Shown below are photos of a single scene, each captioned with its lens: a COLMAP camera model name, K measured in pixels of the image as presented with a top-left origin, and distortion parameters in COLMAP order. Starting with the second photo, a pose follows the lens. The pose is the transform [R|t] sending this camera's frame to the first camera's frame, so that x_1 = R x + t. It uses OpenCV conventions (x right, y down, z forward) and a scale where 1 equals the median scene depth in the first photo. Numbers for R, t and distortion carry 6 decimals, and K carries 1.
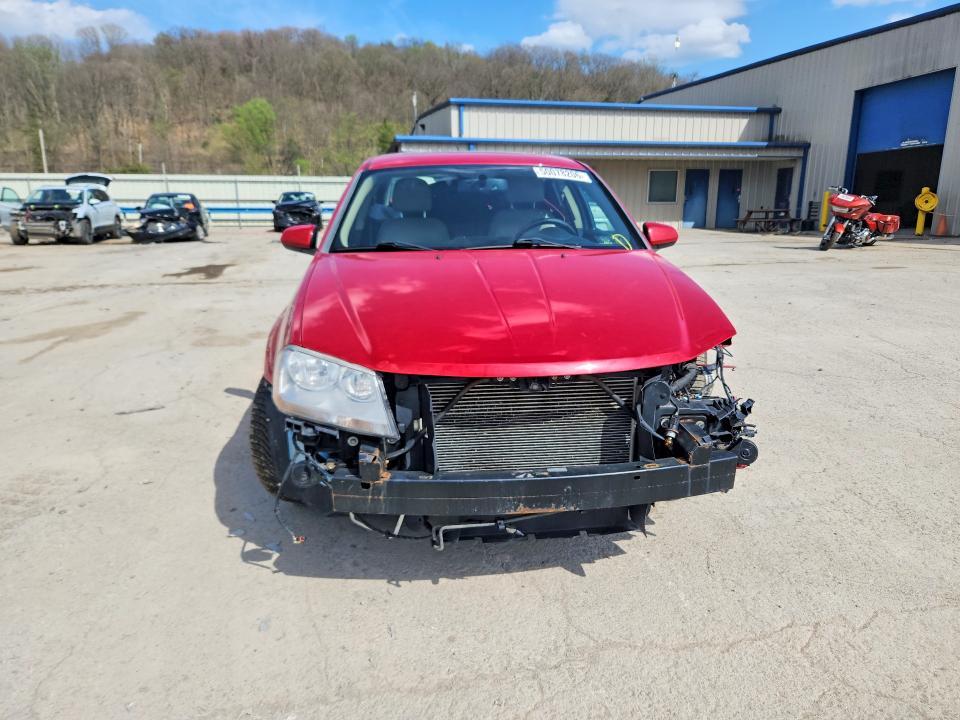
lens RADIAL K [[730.0, 0, 480.0], [0, 730.0, 360.0], [0, 0, 1]] dist [-0.005851, -0.009751]
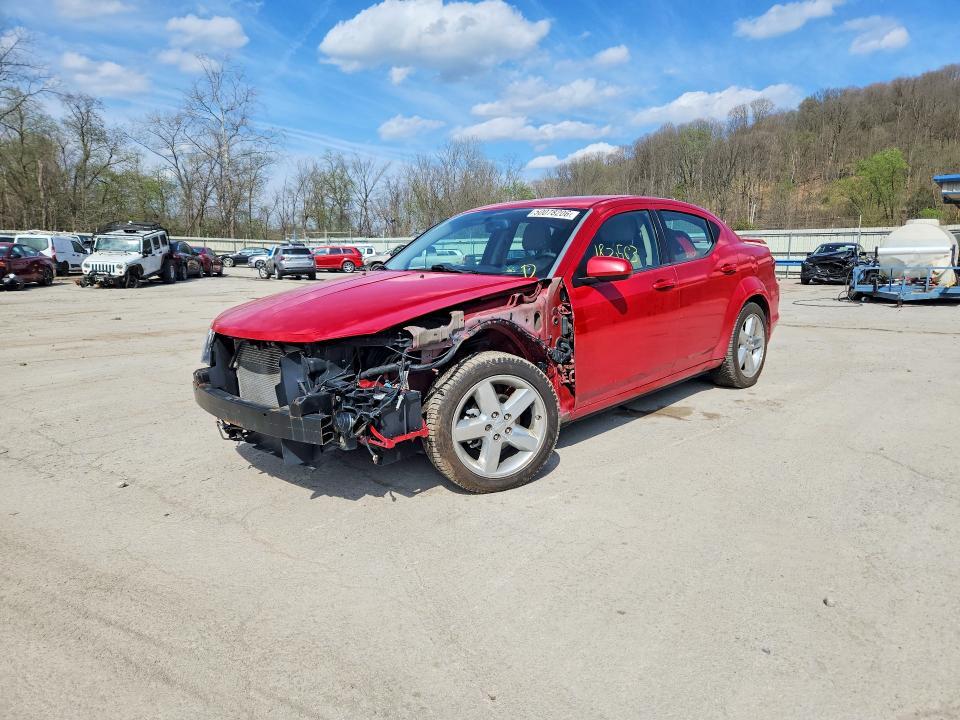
lens RADIAL K [[689.6, 0, 466.4], [0, 689.6, 373.6], [0, 0, 1]] dist [0.044749, -0.038684]
pose [[0.584345, 0.127489, -0.801429, 0.269884], [-0.167409, 0.985278, 0.034672, -0.008923], [0.794050, 0.113906, 0.597085, 0.077771]]
